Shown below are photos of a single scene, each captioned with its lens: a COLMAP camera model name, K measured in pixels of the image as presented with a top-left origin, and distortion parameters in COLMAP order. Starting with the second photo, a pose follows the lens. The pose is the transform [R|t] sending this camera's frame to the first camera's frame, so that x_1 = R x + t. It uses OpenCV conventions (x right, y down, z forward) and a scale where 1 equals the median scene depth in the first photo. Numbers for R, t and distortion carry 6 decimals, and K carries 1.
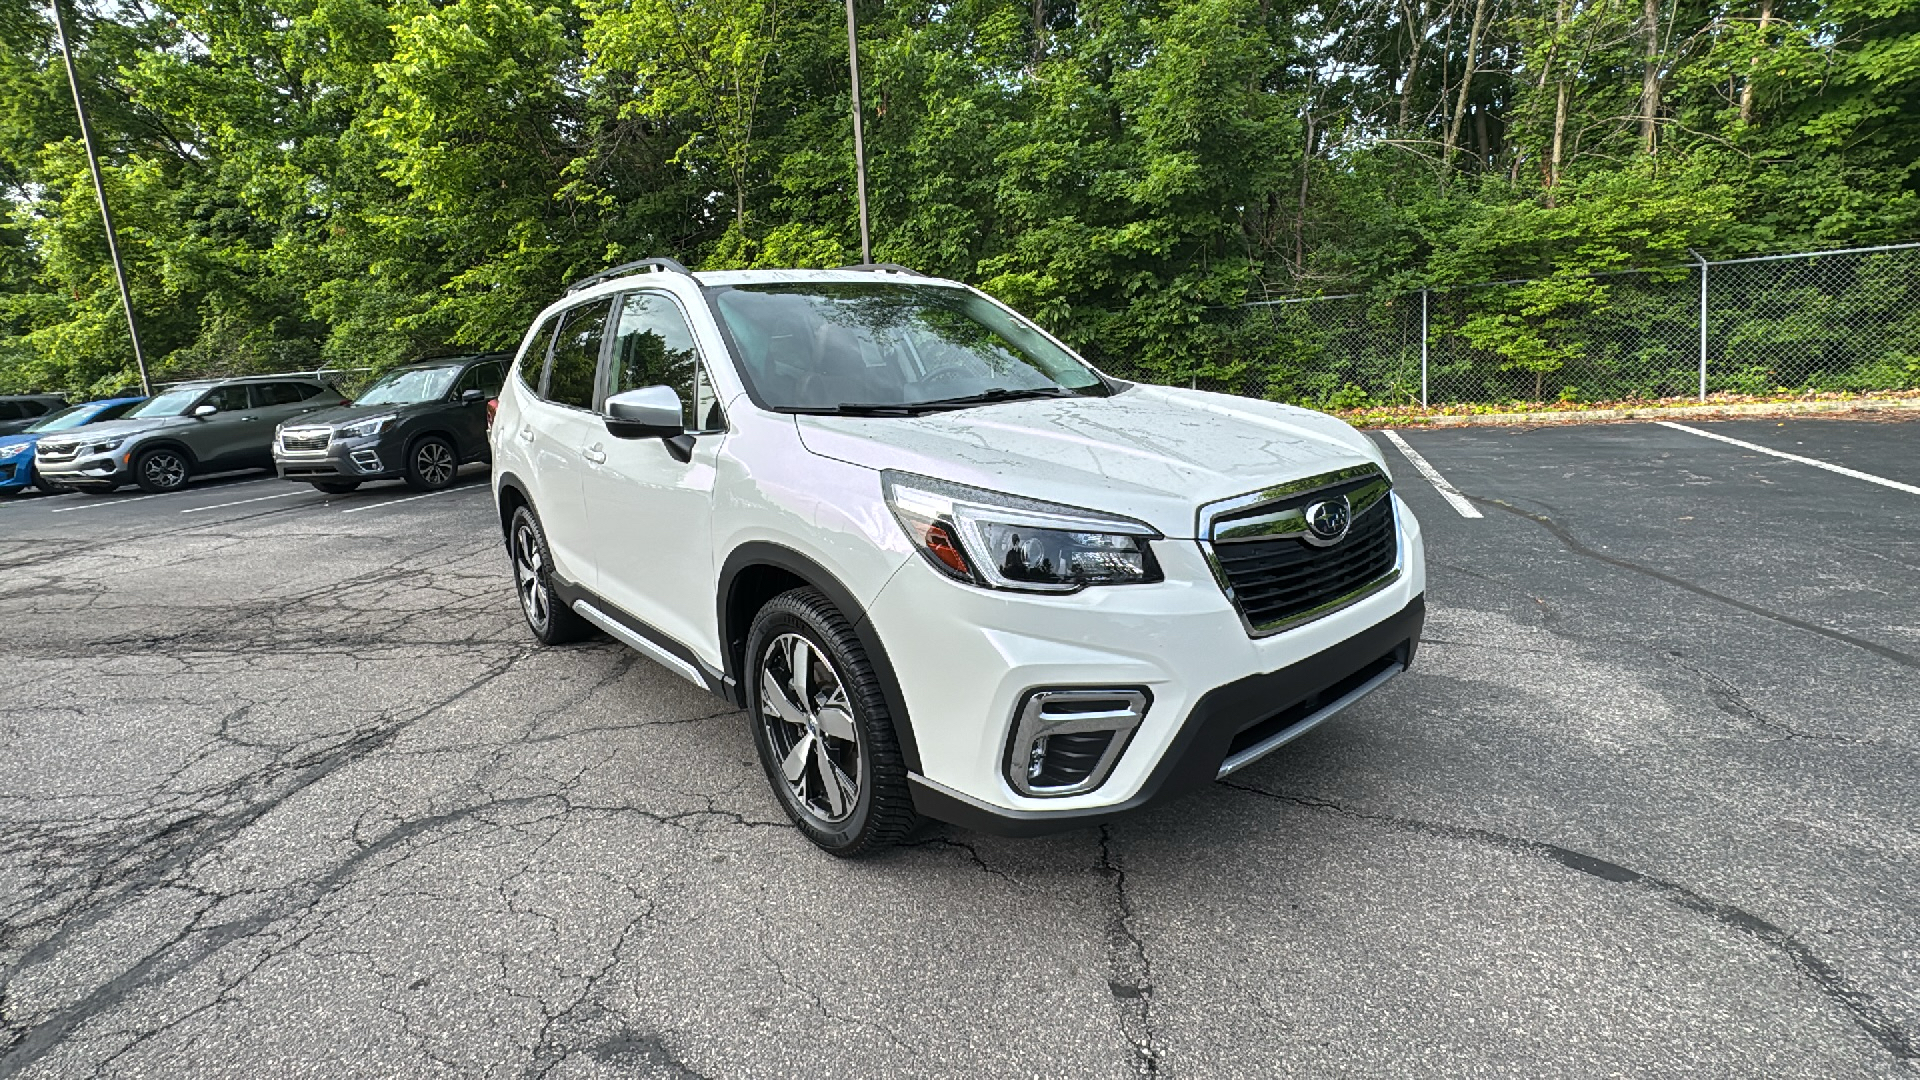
lens RADIAL K [[875.1, 0, 987.0], [0, 875.1, 544.3], [0, 0, 1]] dist [-0.001445, 0.000669]
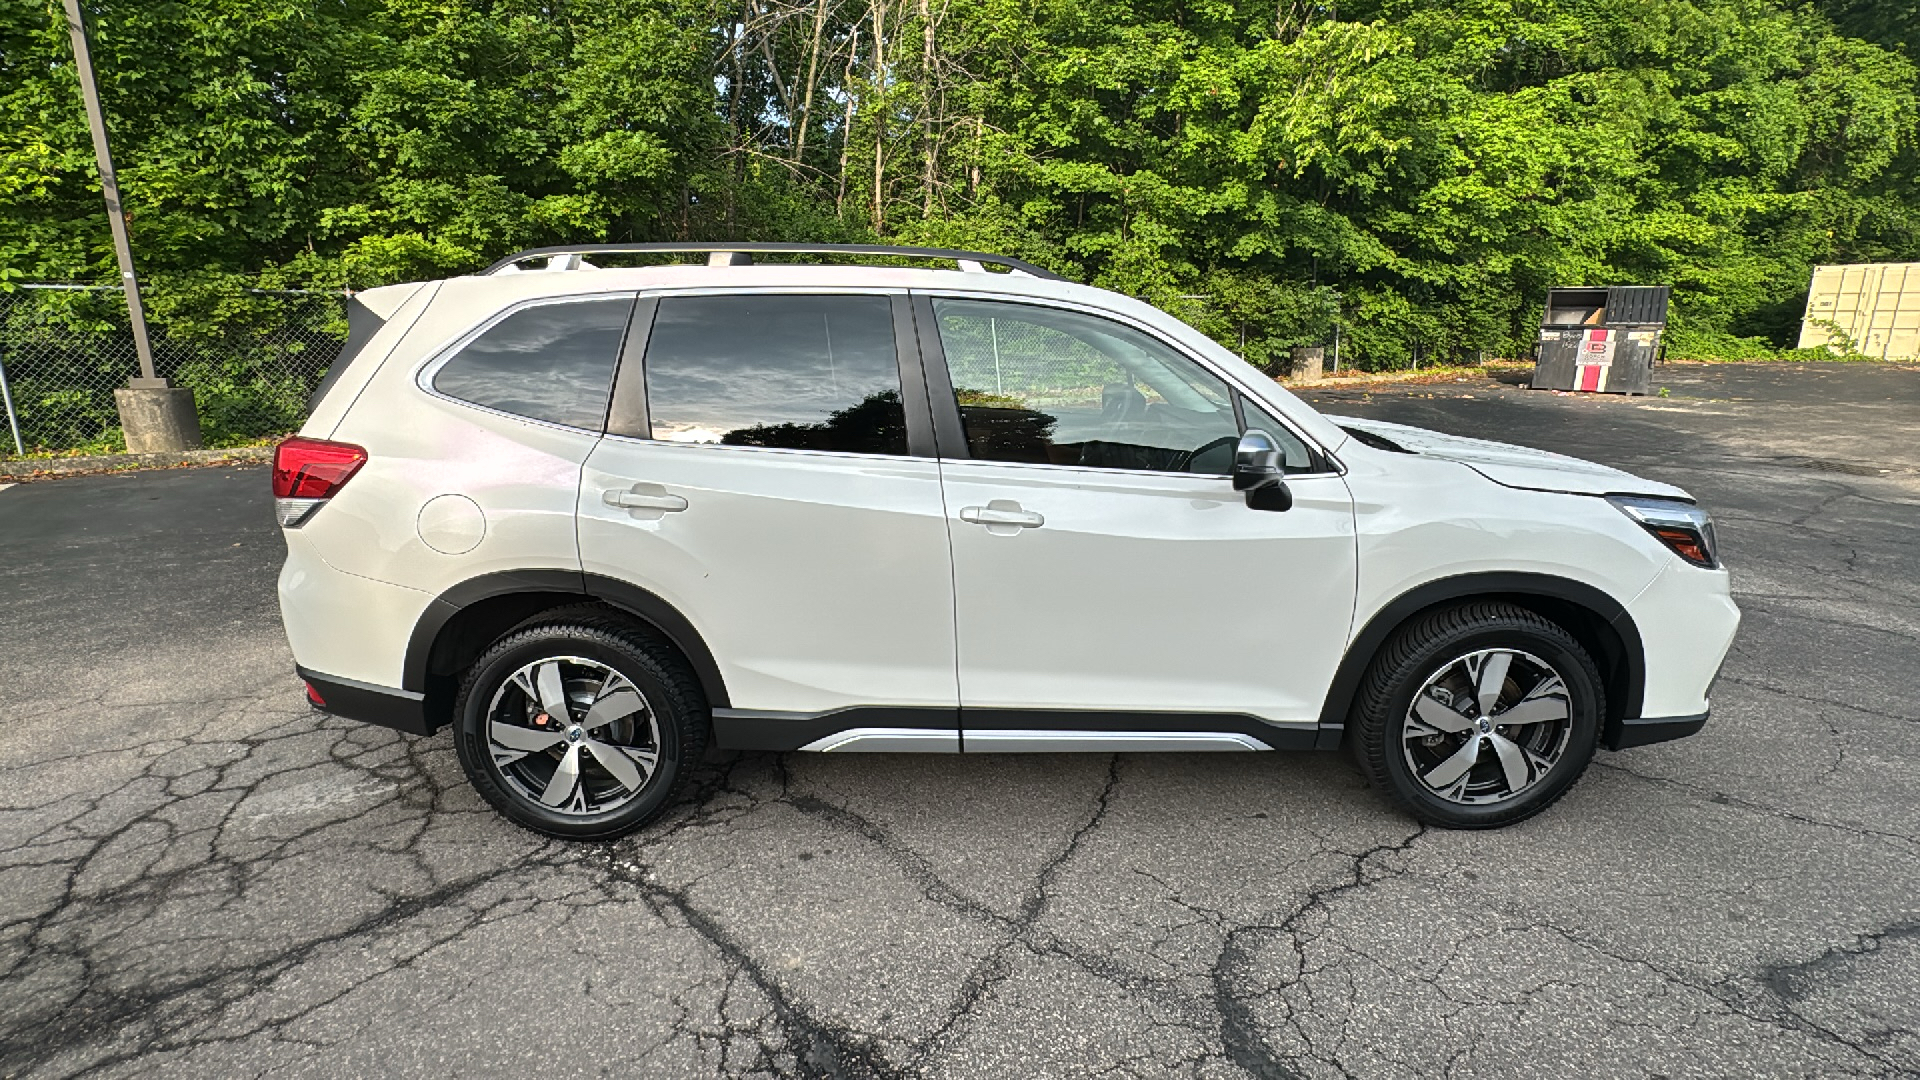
lens RADIAL K [[875.1, 0, 958.8], [0, 875.1, 547.4], [0, 0, 1]] dist [-0.001445, 0.000669]
pose [[0.638492, -0.136375, 0.757450, -0.269923], [0.121862, 0.989674, 0.075463, -0.033701], [-0.759920, 0.044122, 0.648518, 0.132313]]
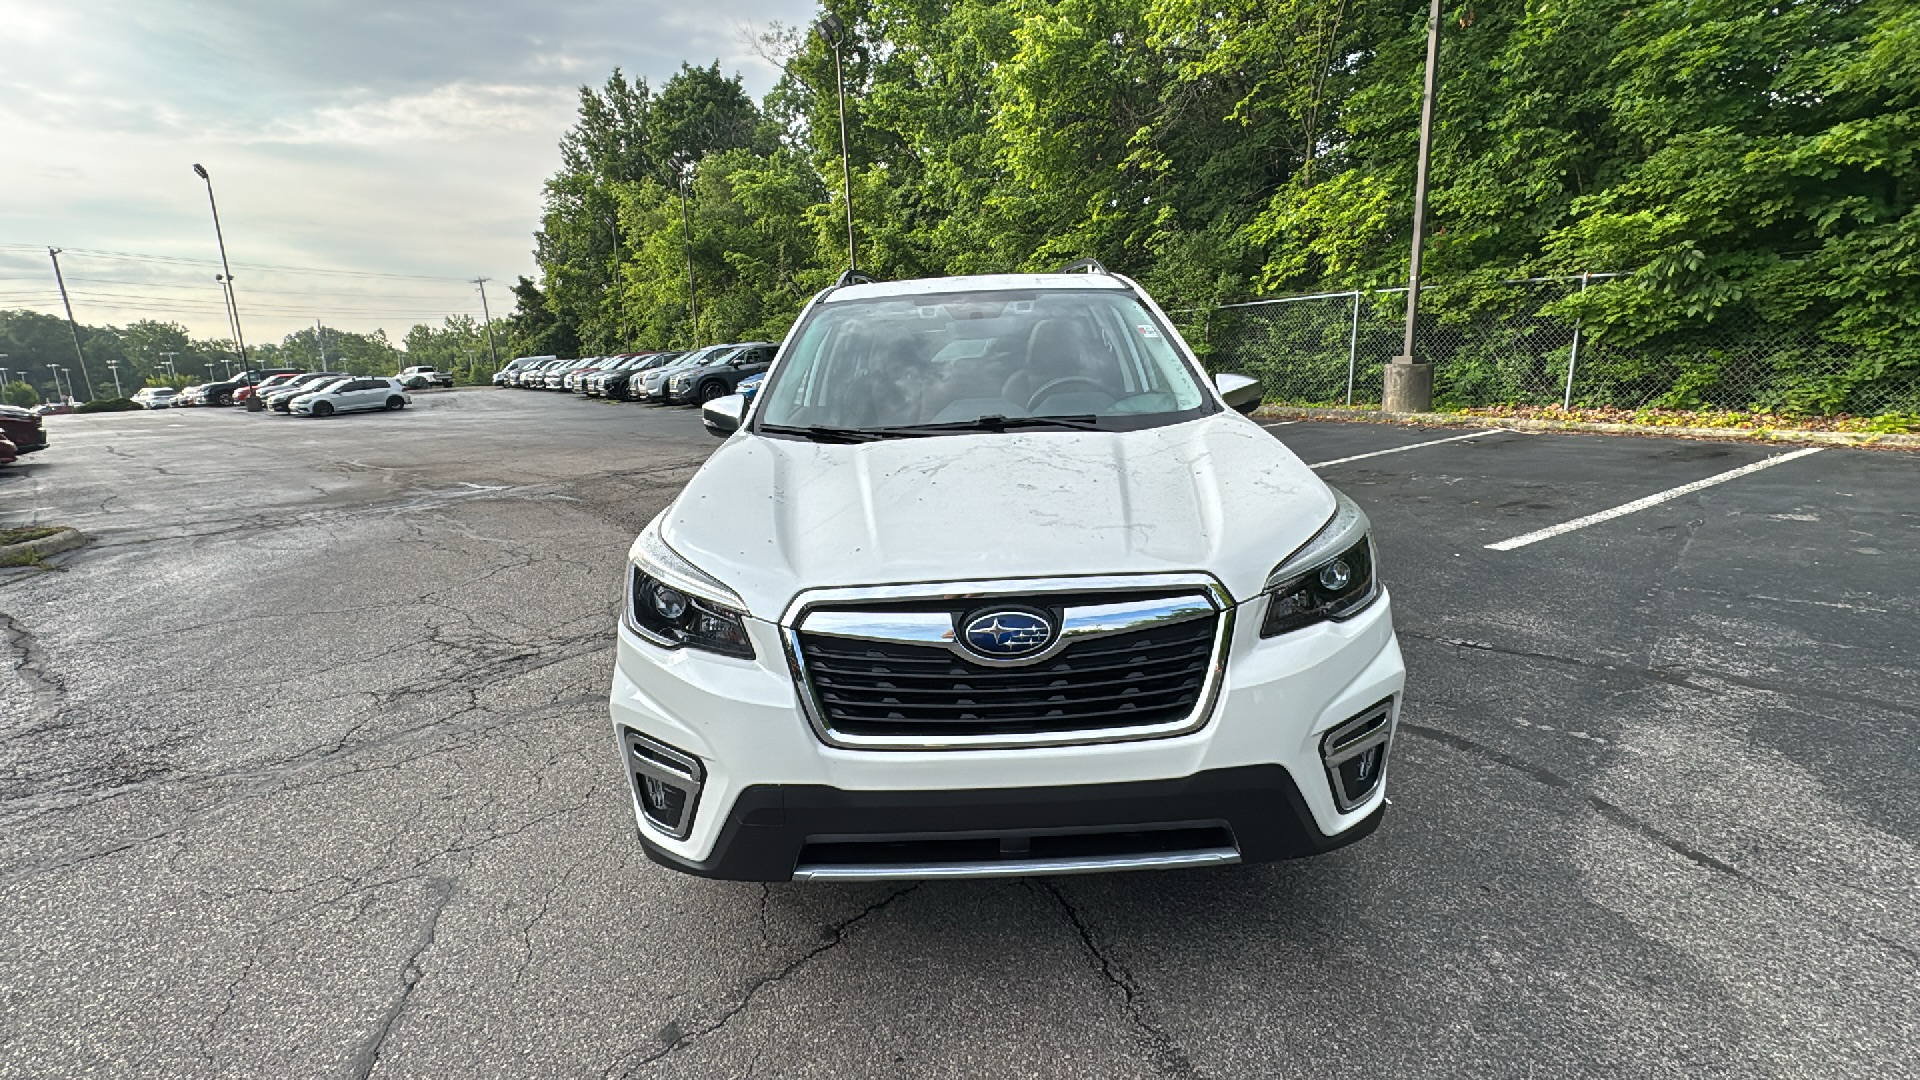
lens RADIAL K [[875.1, 0, 958.1], [0, 875.1, 551.8], [0, 0, 1]] dist [-0.001445, 0.000669]
pose [[0.756581, 0.174742, -0.630120, 0.124562], [-0.134705, 0.984614, 0.111310, -0.027698], [0.639875, 0.000666, 0.768479, 0.052959]]
